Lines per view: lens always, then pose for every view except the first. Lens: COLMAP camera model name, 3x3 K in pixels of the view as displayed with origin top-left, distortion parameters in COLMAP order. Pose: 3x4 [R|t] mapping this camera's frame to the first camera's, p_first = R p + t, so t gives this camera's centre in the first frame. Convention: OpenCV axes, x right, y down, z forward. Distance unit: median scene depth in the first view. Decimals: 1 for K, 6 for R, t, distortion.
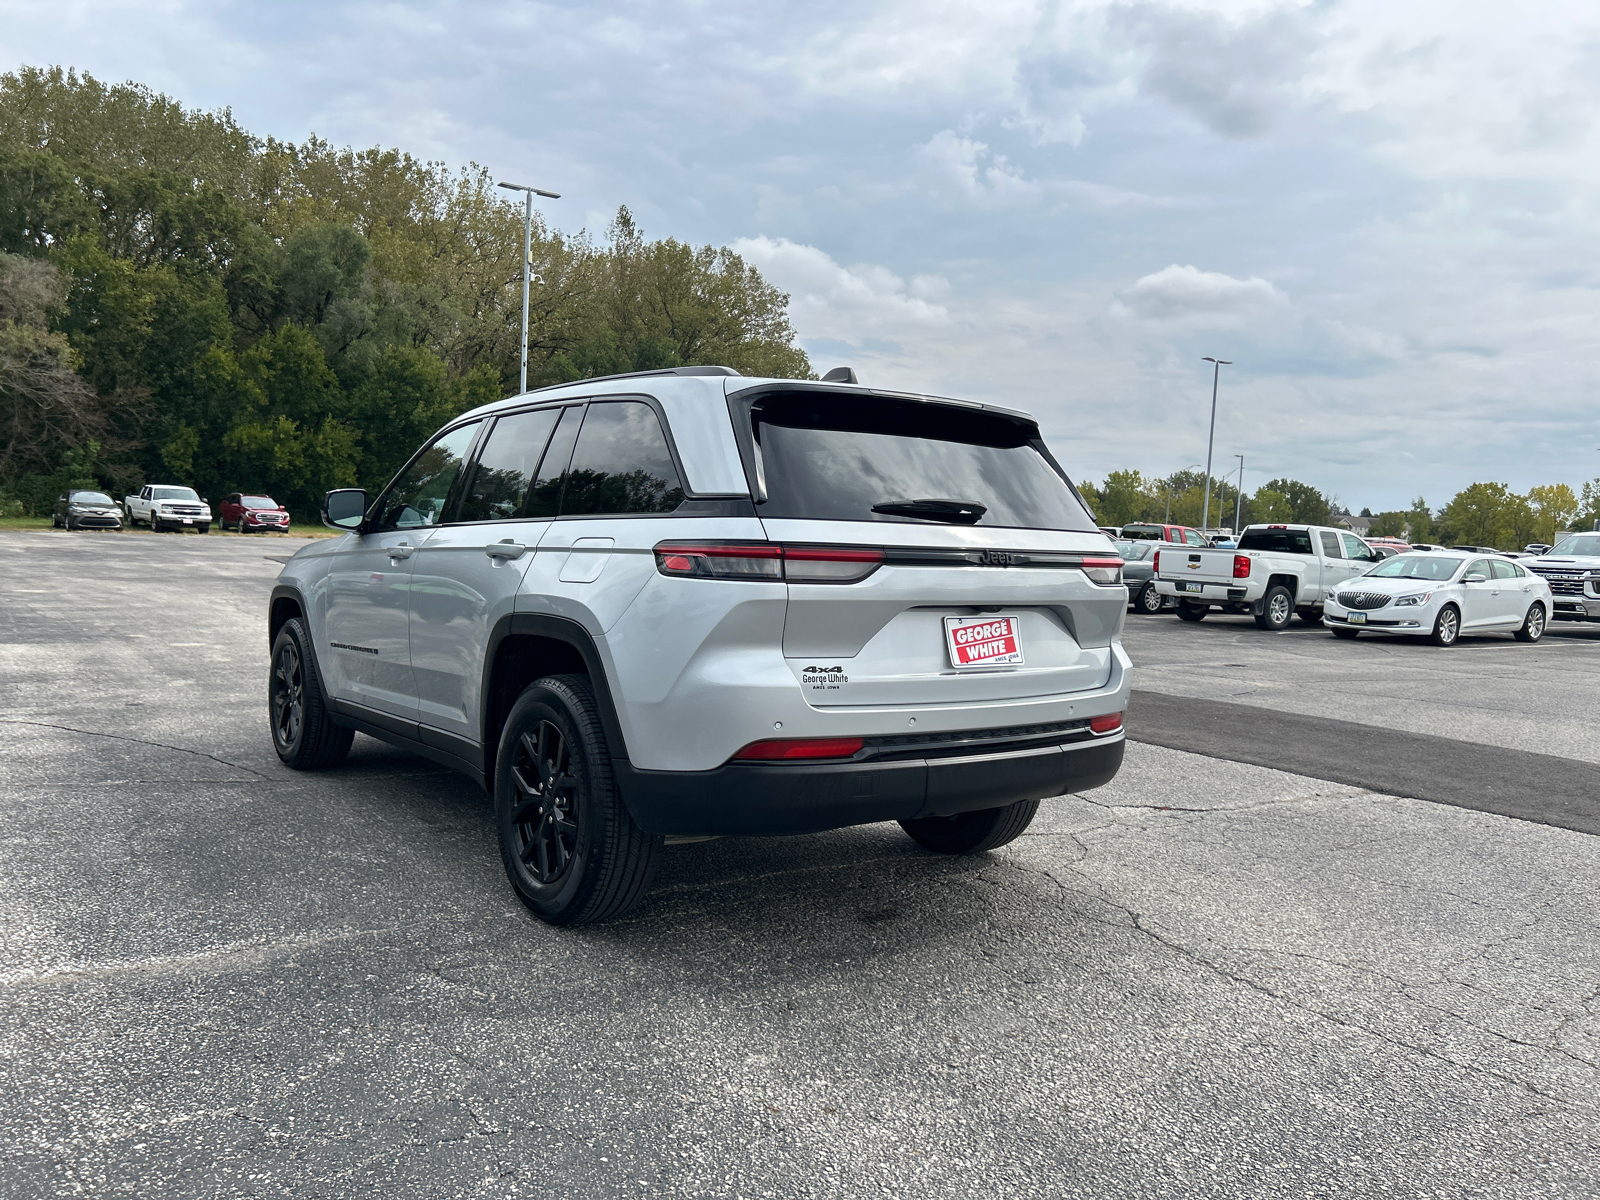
lens RADIAL K [[1195.8, 0, 806.9], [0, 1195.8, 595.9], [0, 0, 1]] dist [0.047965, -0.051117]
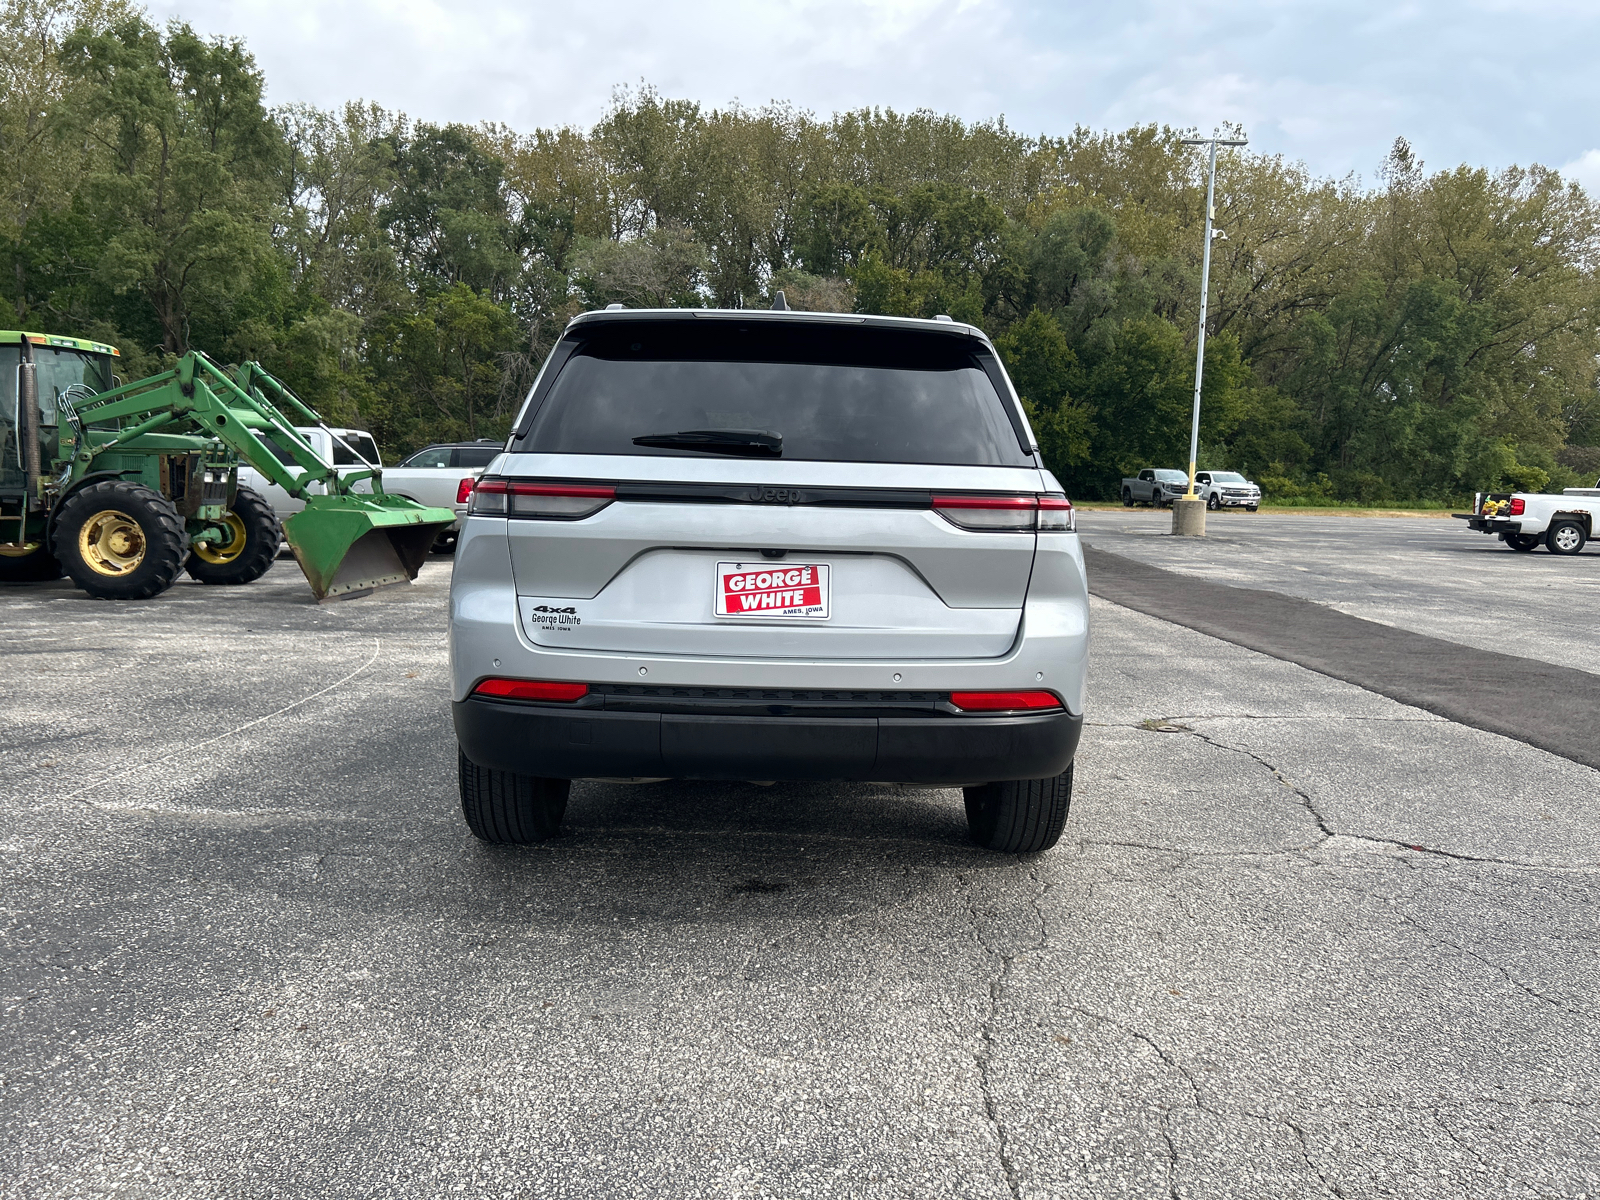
lens RADIAL K [[1195.8, 0, 806.9], [0, 1195.8, 595.9], [0, 0, 1]] dist [0.047965, -0.051117]
pose [[0.815787, 0.038243, -0.577087, 0.098678], [-0.025547, 0.999220, 0.030103, 0.002185], [0.577789, -0.009815, 0.816127, 0.043582]]
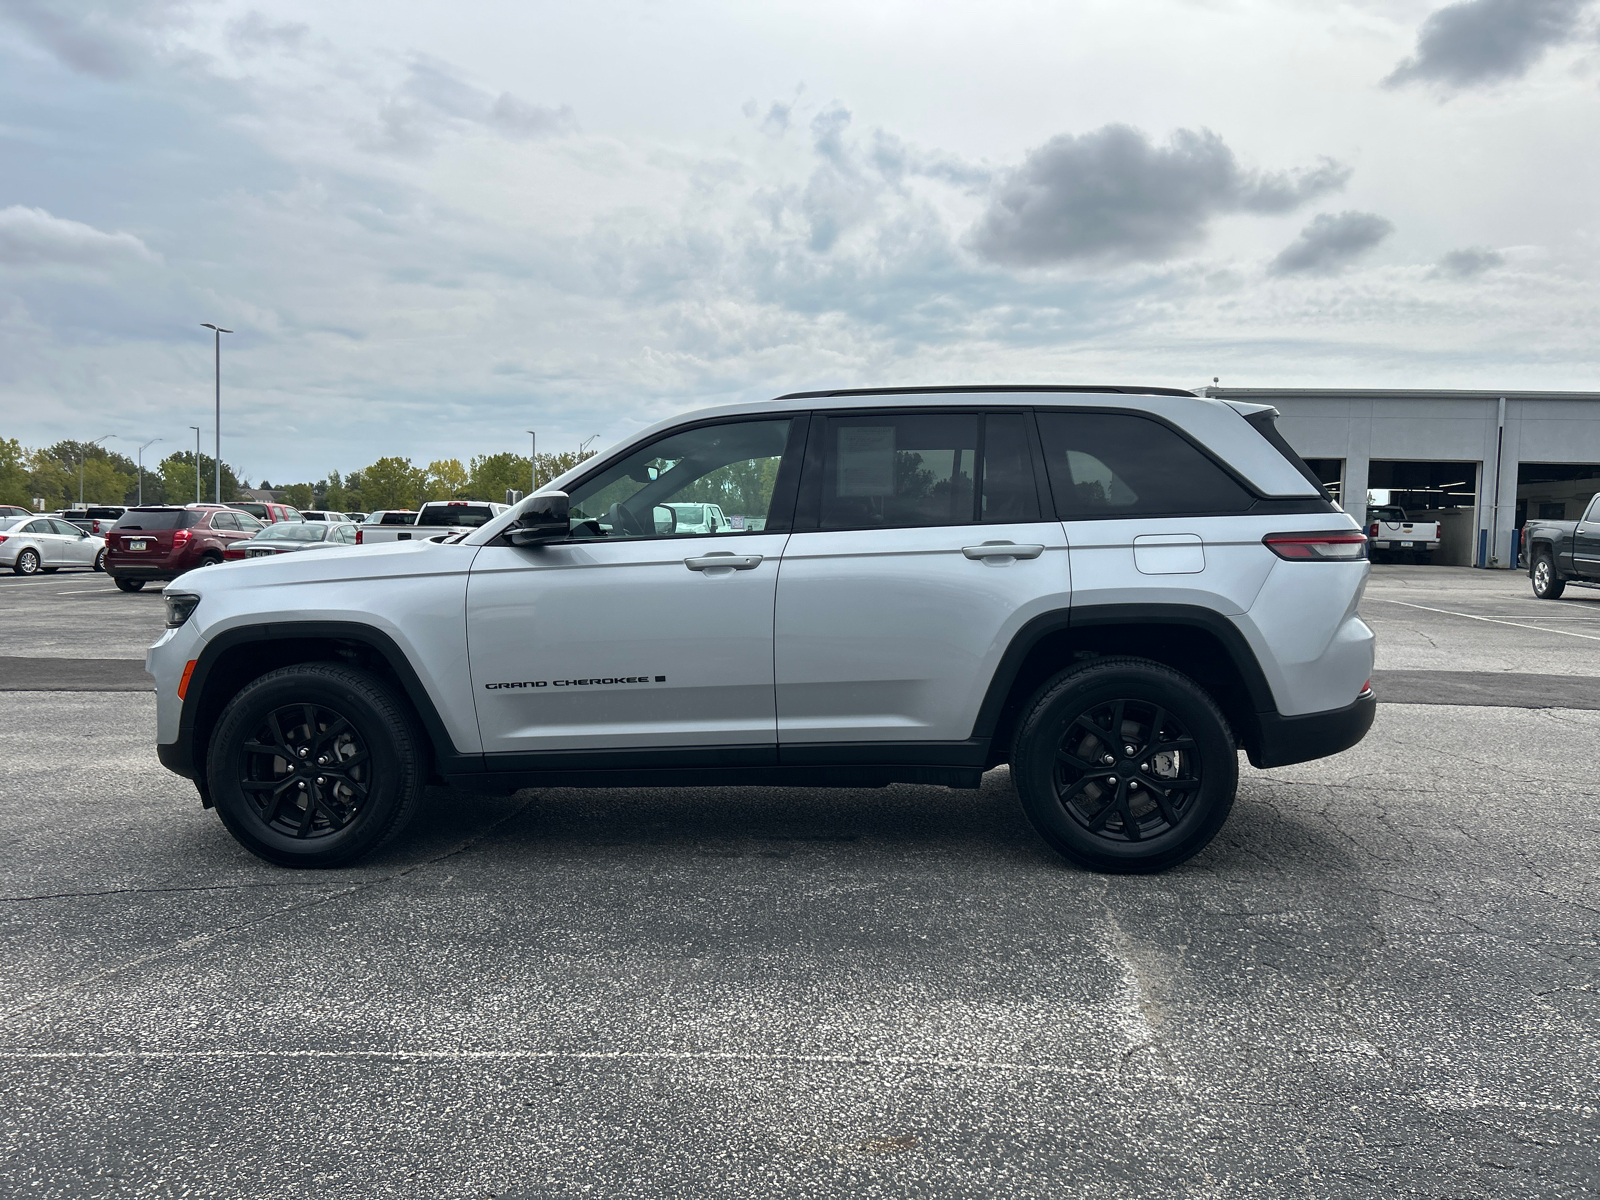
lens RADIAL K [[1192.0, 0, 805.6], [0, 1192.0, 595.9], [0, 0, 1]] dist [0.052966, -0.060400]
pose [[0.661863, -0.080549, 0.745285, -0.193278], [0.063904, 0.996654, 0.050966, -0.010615], [-0.746896, 0.013894, 0.664796, 0.073951]]
